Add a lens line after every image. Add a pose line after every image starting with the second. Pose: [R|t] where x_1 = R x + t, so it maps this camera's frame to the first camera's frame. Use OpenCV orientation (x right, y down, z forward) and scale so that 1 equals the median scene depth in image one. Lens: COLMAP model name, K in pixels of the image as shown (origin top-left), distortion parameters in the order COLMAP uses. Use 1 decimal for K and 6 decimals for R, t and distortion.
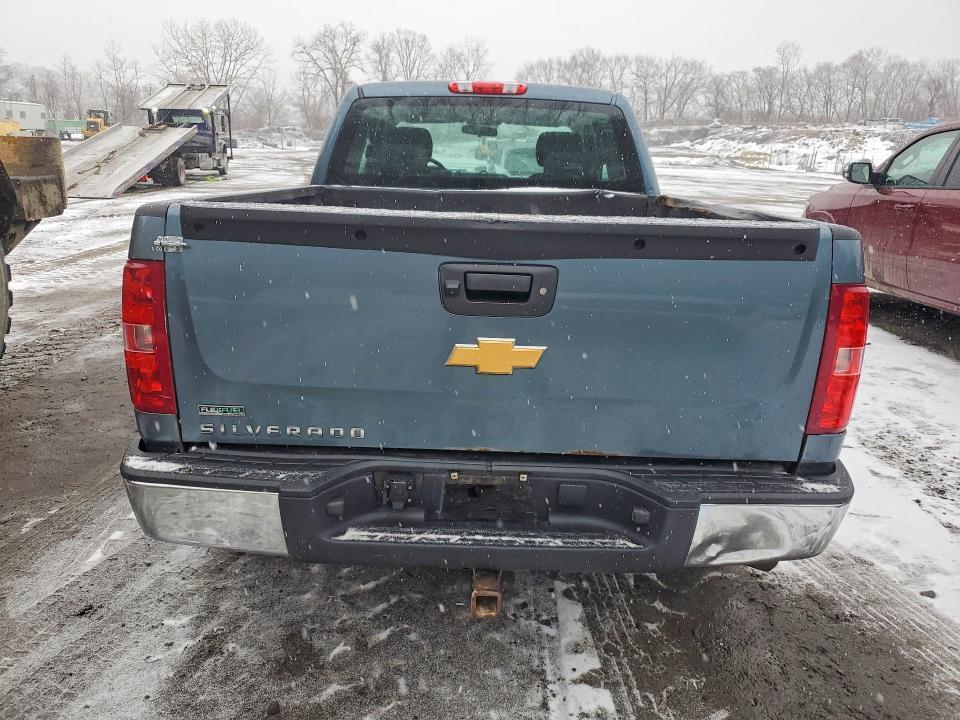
lens RADIAL K [[776.4, 0, 479.2], [0, 776.4, 357.6], [0, 0, 1]] dist [0.010082, 0.019261]
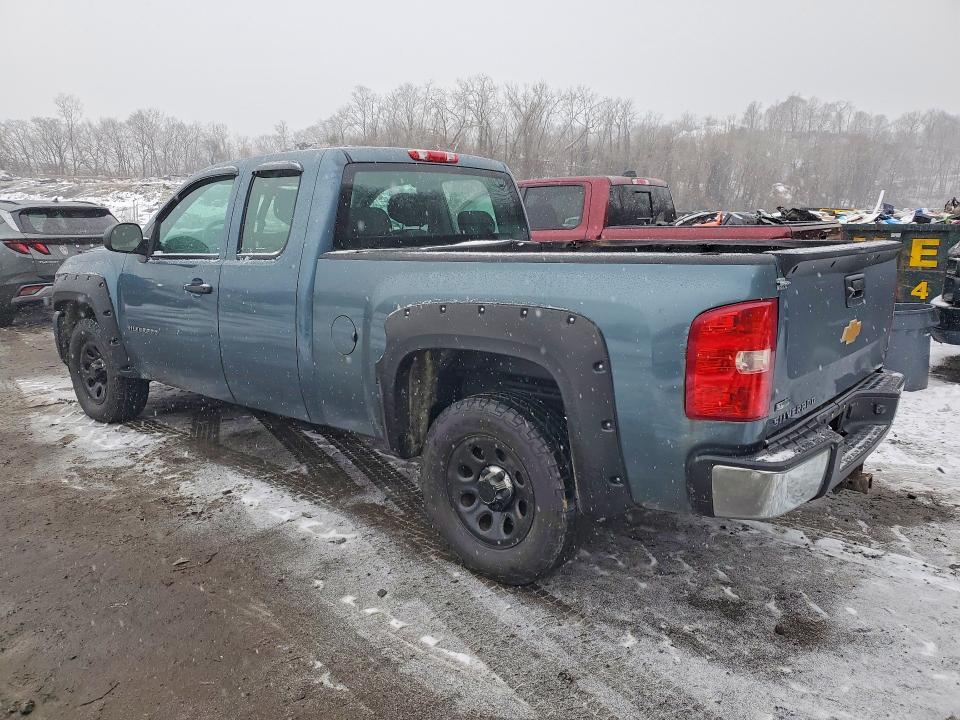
lens RADIAL K [[776.4, 0, 477.9], [0, 776.4, 360.4], [0, 0, 1]] dist [0.010082, 0.019261]
pose [[0.620568, -0.172838, 0.764867, -0.860217], [0.218248, 0.974935, 0.043234, -0.093174], [-0.753168, 0.140101, 0.642736, 0.268703]]
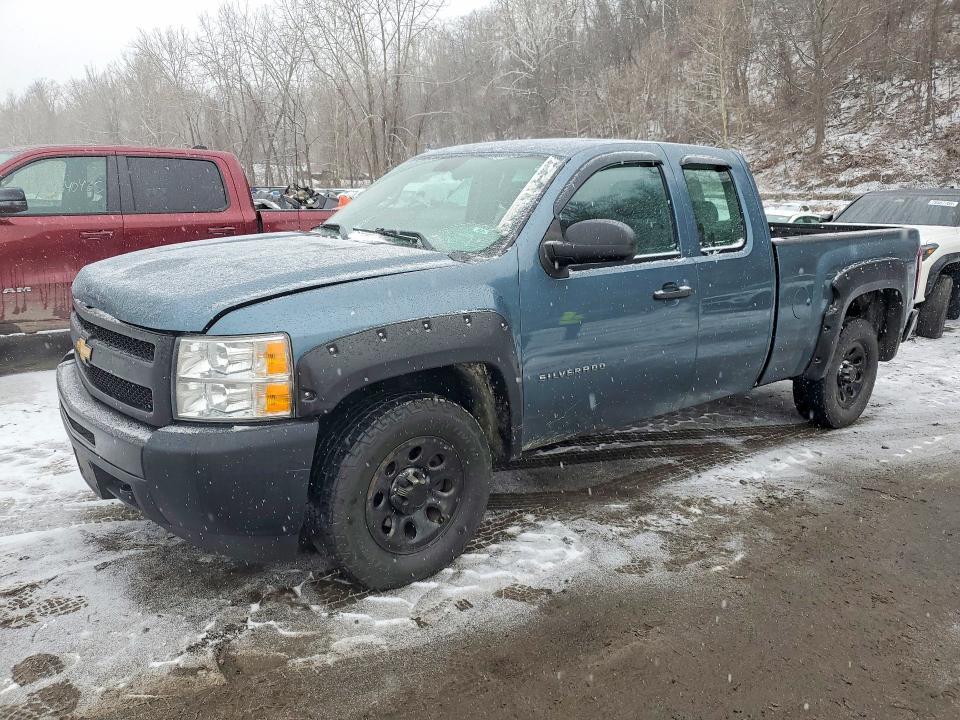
lens RADIAL K [[776.4, 0, 478.9], [0, 776.4, 361.6], [0, 0, 1]] dist [0.010082, 0.019261]
pose [[-0.682025, -0.189649, 0.706311, -0.770498], [0.151776, 0.908058, 0.390377, -0.597914], [-0.715406, 0.373448, -0.590534, 2.150407]]
